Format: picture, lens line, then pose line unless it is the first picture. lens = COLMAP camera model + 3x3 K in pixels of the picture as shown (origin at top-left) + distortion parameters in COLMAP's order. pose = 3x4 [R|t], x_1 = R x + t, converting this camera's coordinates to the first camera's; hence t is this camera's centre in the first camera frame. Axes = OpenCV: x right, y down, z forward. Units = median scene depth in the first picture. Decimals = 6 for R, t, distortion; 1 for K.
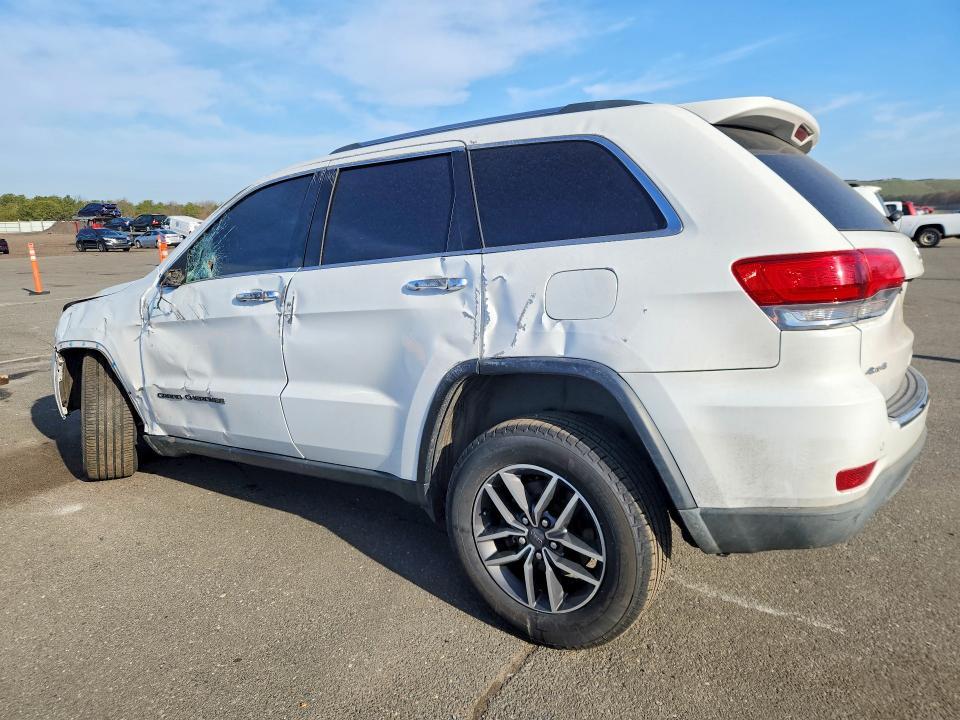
lens RADIAL K [[765.7, 0, 480.0], [0, 765.7, 360.0], [0, 0, 1]] dist [0.008998, 0.010439]
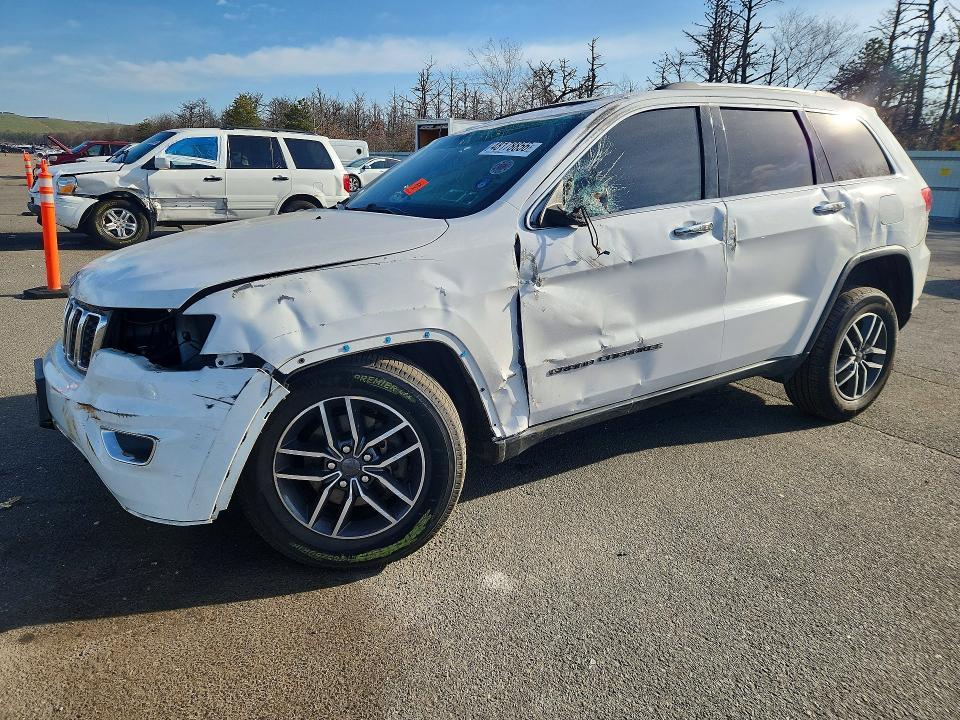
lens RADIAL K [[765.7, 0, 480.0], [0, 765.7, 360.0], [0, 0, 1]] dist [0.008998, 0.010439]
pose [[0.289005, -0.203324, 0.935487, -1.334213], [0.133826, 0.976171, 0.170823, -0.123282], [-0.947928, 0.075823, 0.309328, 0.960481]]
